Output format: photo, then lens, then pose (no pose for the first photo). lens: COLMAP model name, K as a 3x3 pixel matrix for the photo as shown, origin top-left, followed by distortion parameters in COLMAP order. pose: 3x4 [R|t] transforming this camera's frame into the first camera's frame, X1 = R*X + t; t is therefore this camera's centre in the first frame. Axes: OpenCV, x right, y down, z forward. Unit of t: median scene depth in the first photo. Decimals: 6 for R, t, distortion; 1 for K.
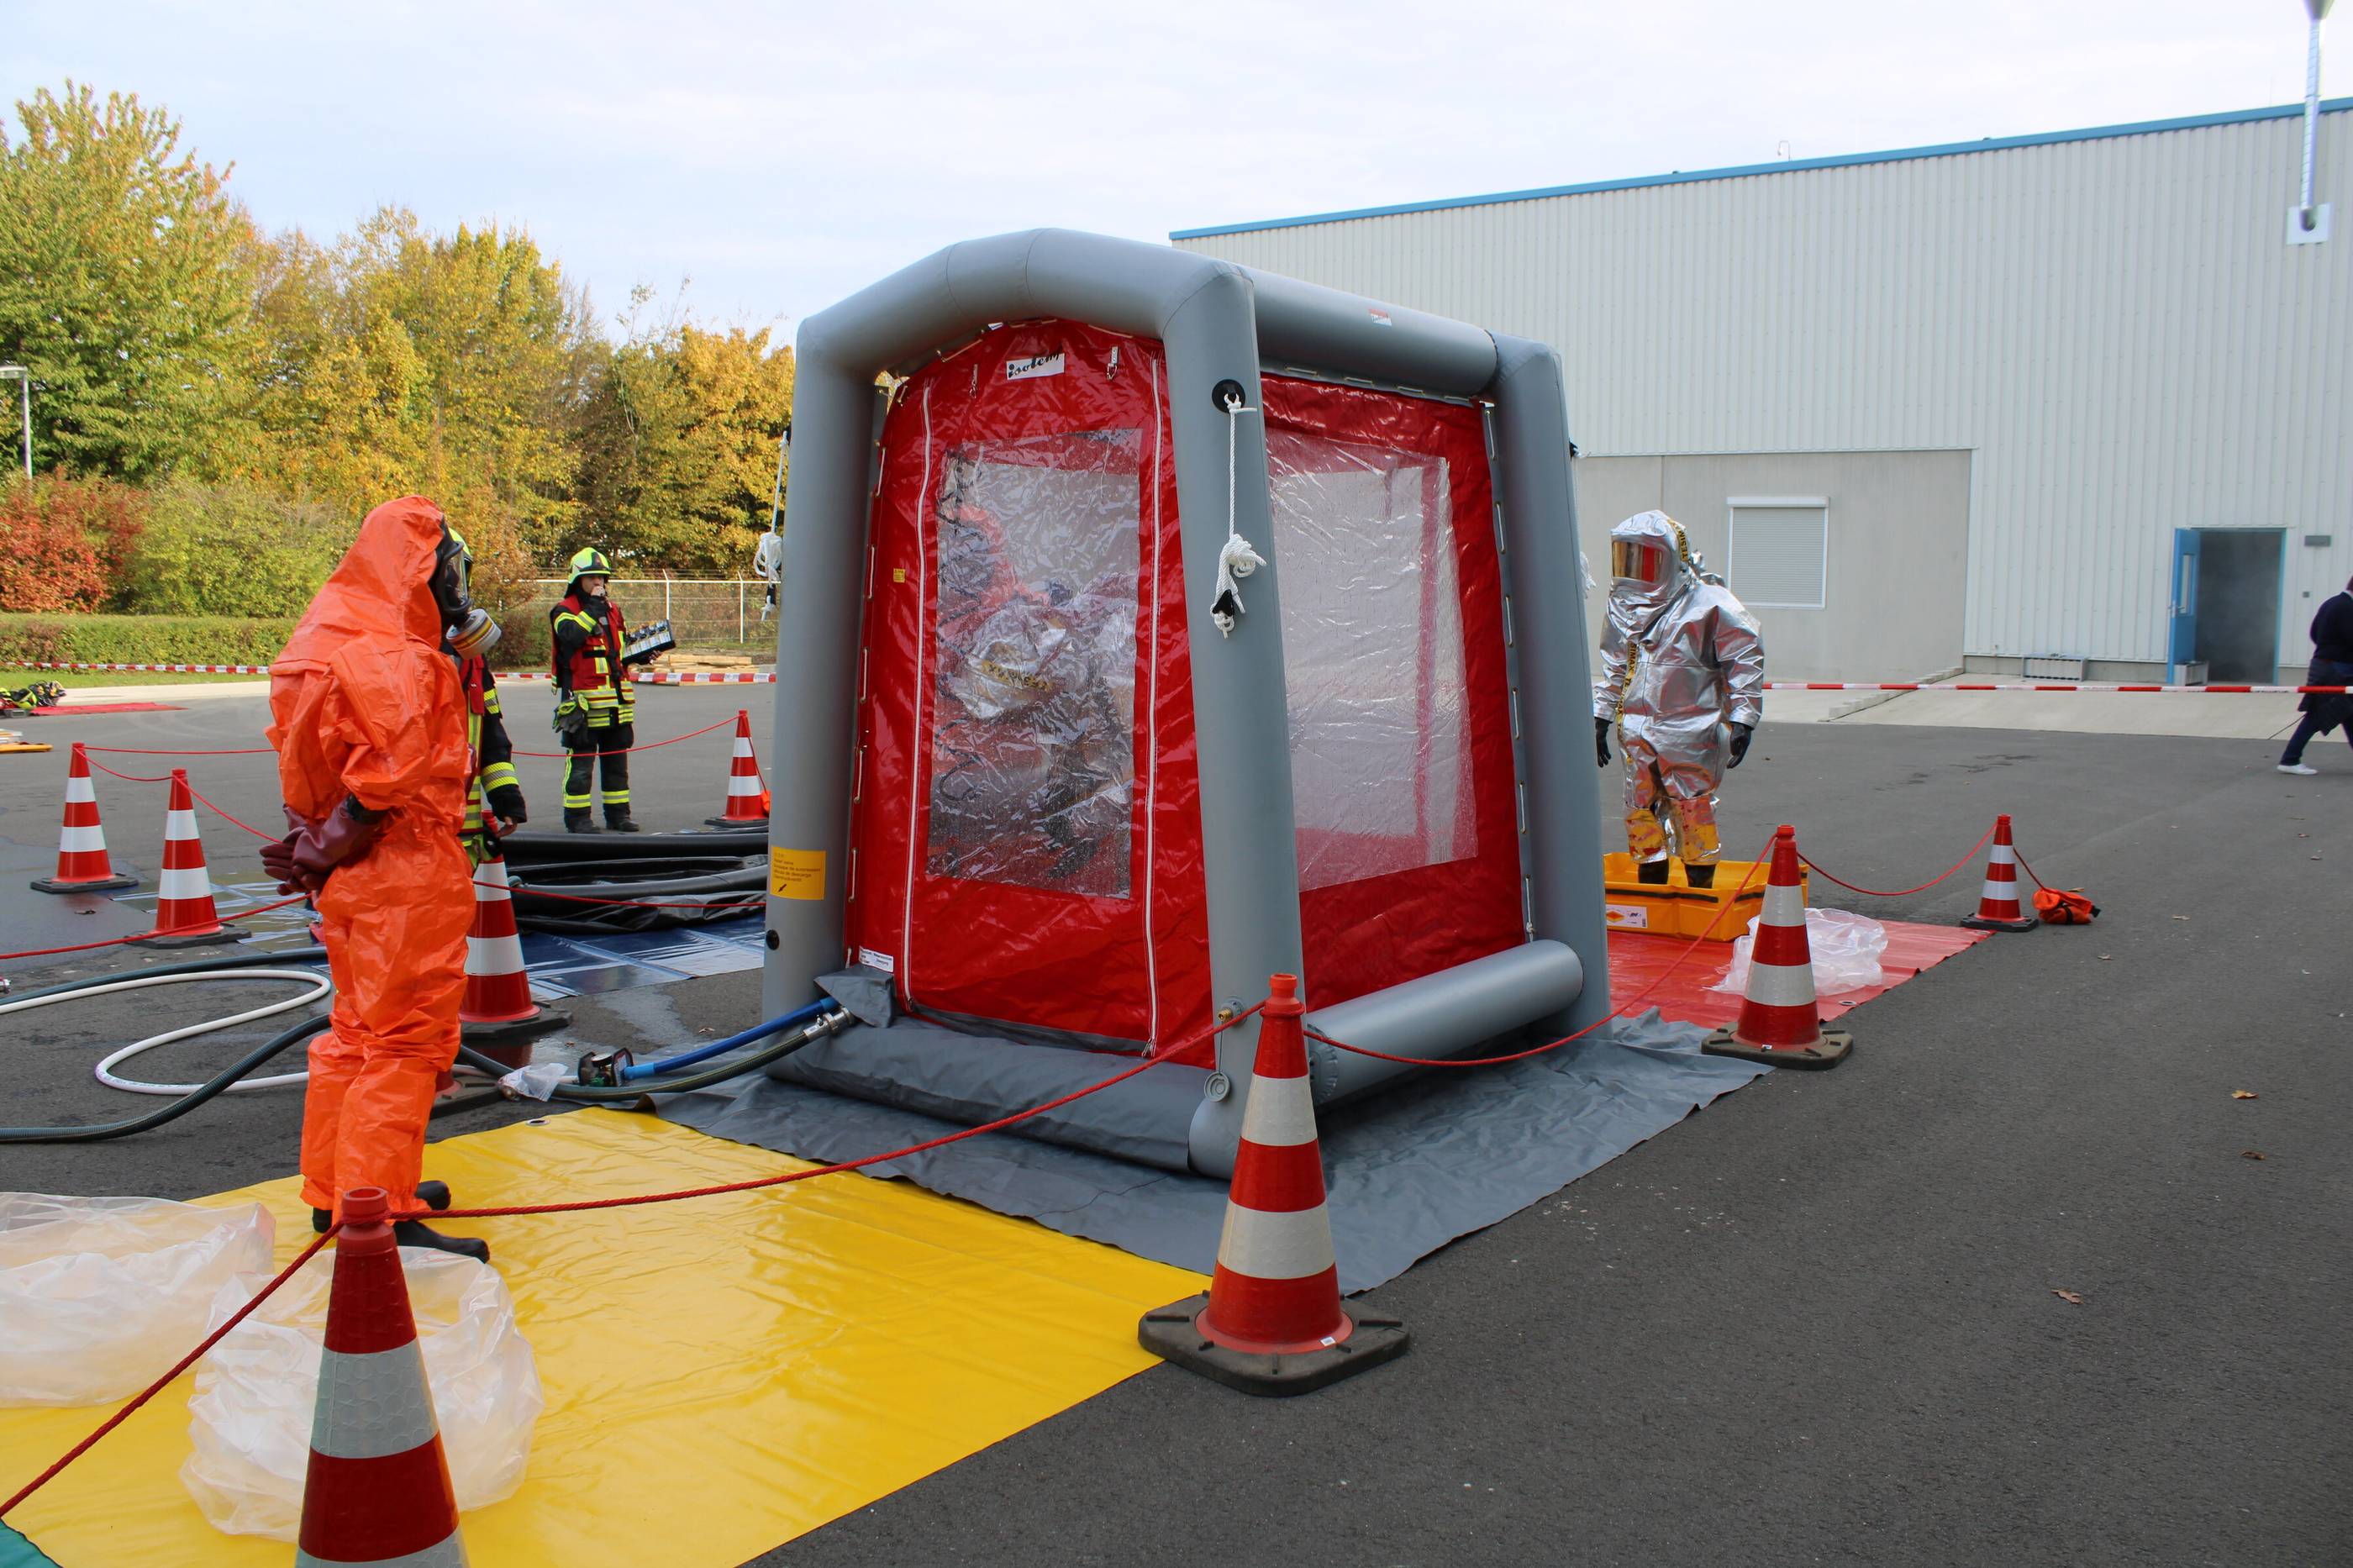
lens RADIAL K [[1925.3, 0, 1187.8], [0, 1925.3, 797.8], [0, 0, 1]] dist [-0.130963, 0.085976]
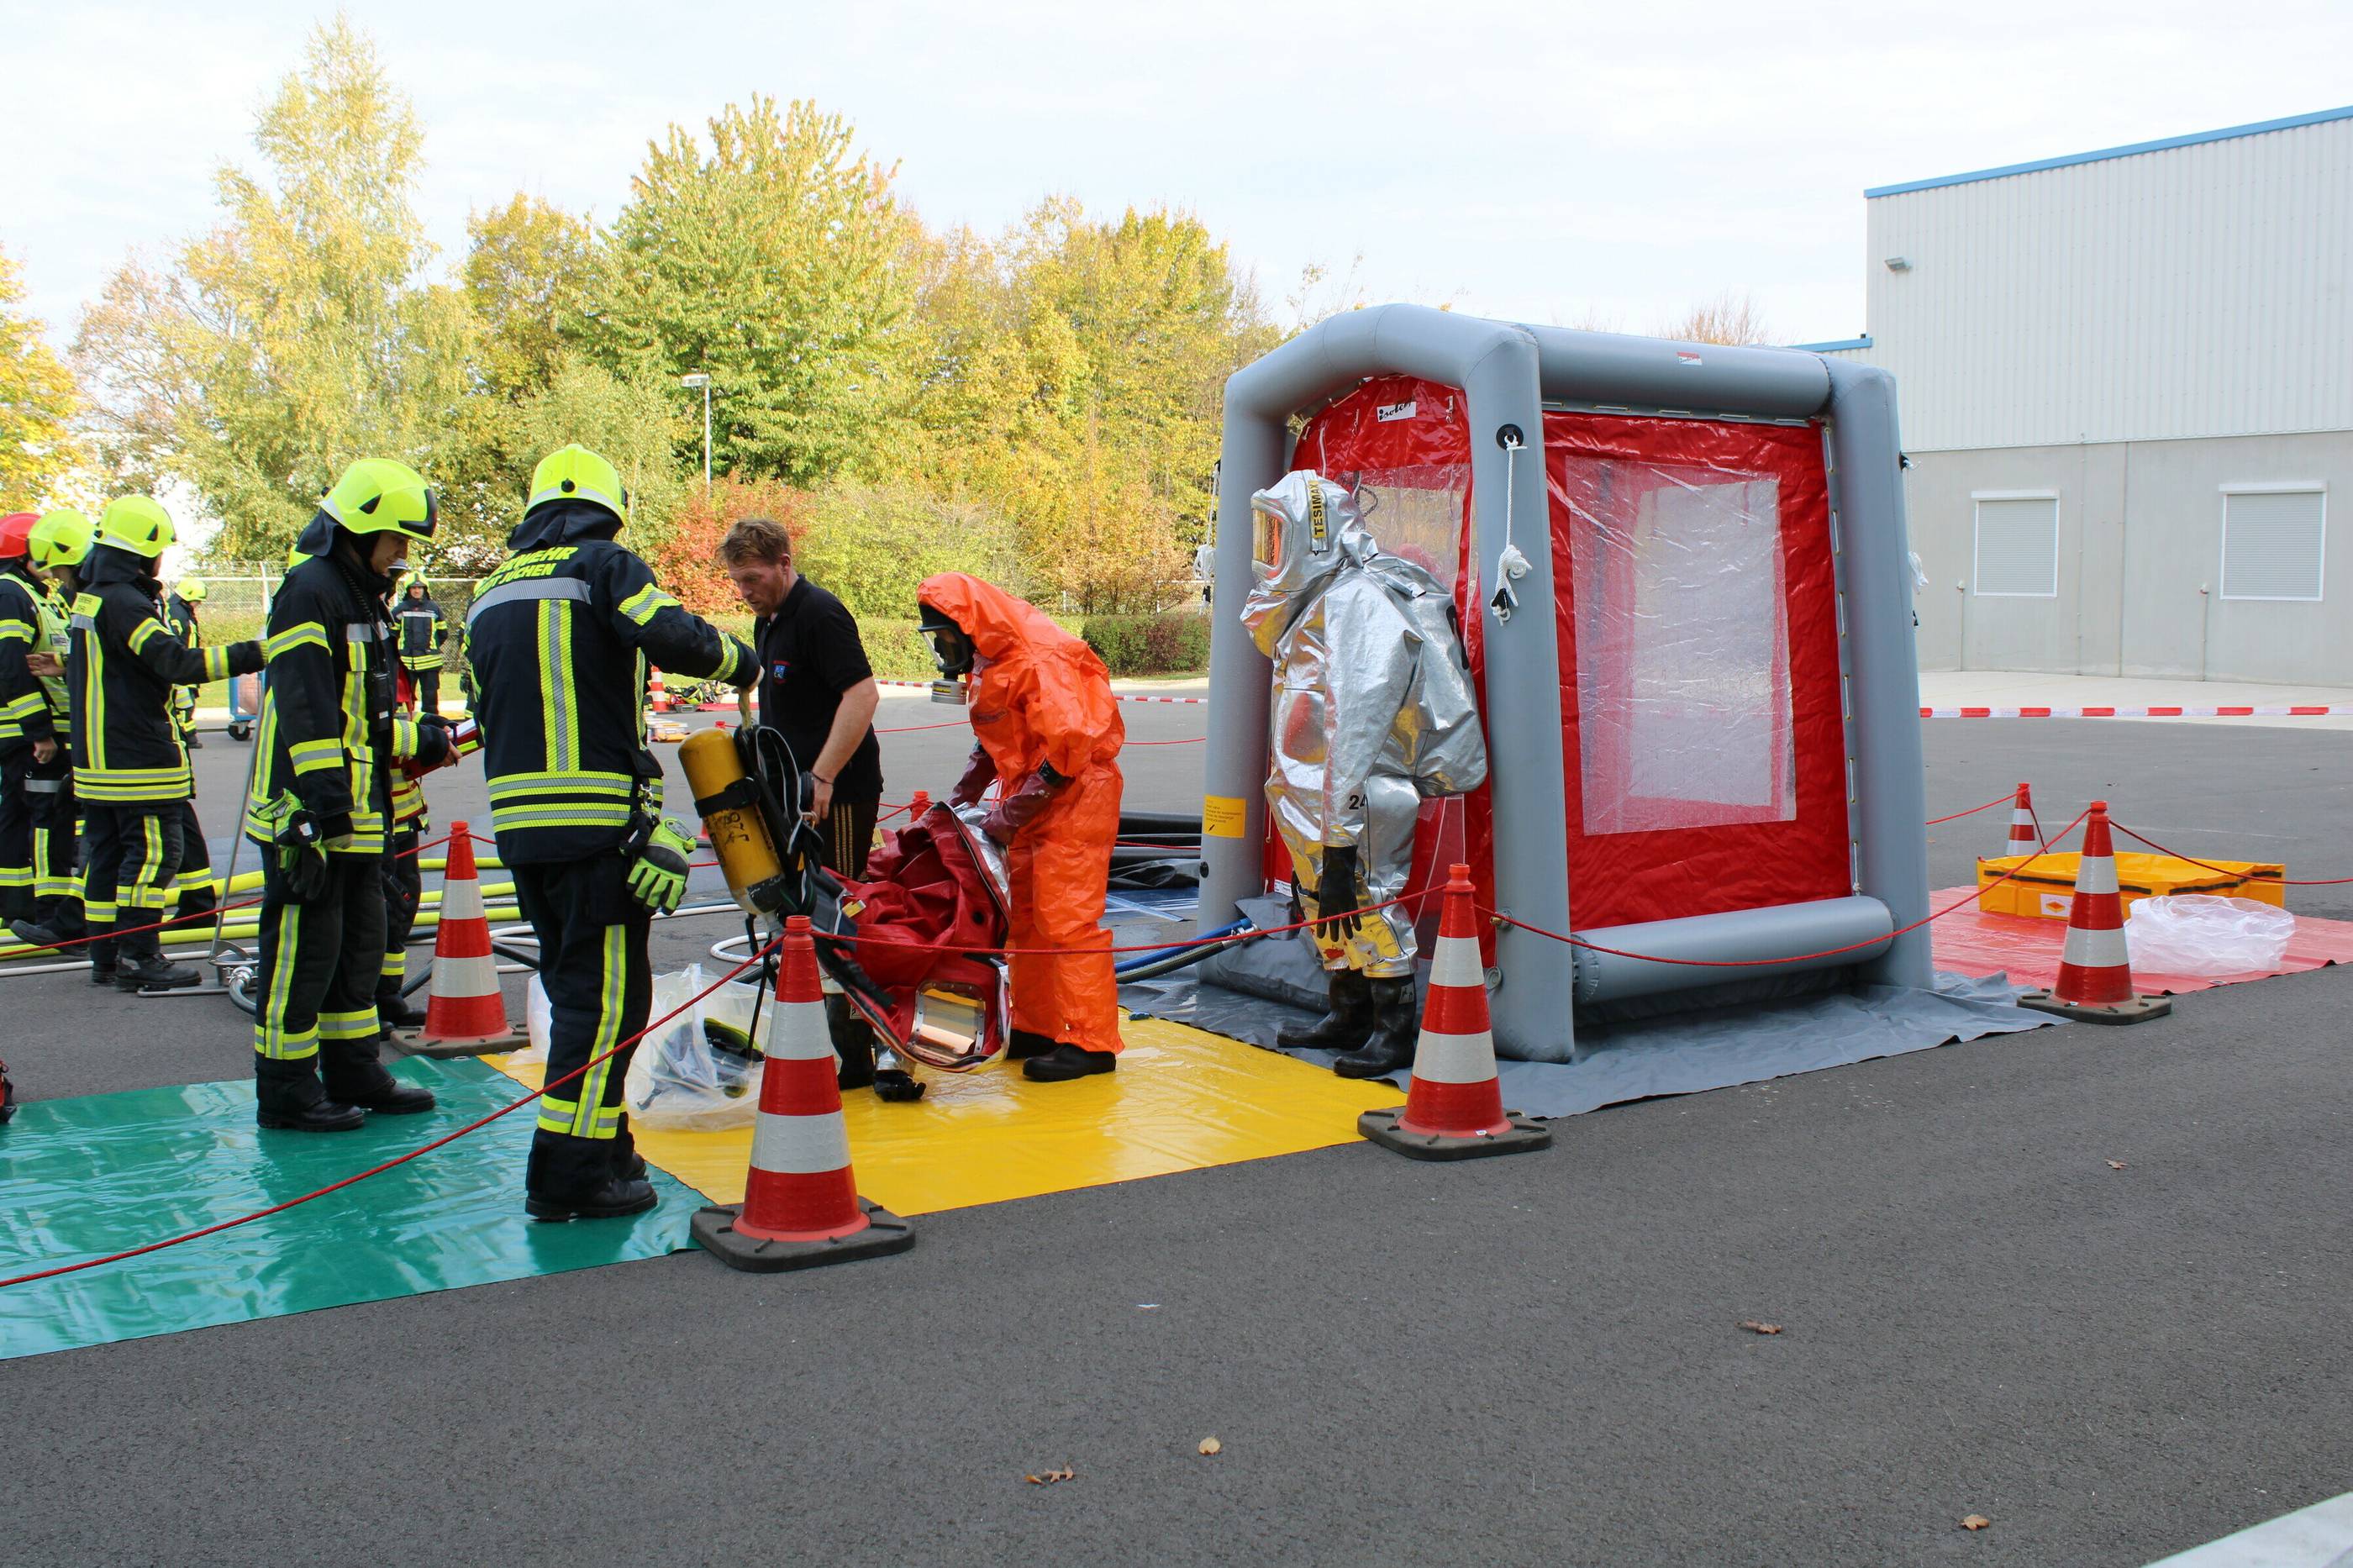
lens RADIAL K [[2157.7, 0, 1194.8], [0, 2157.7, 777.4], [0, 0, 1]] dist [-0.103359, 0.000000]
pose [[0.944665, 0.020621, -0.327387, 0.220970], [-0.027802, 0.999464, -0.017269, 0.035949], [0.326856, 0.025416, 0.944732, -0.311904]]
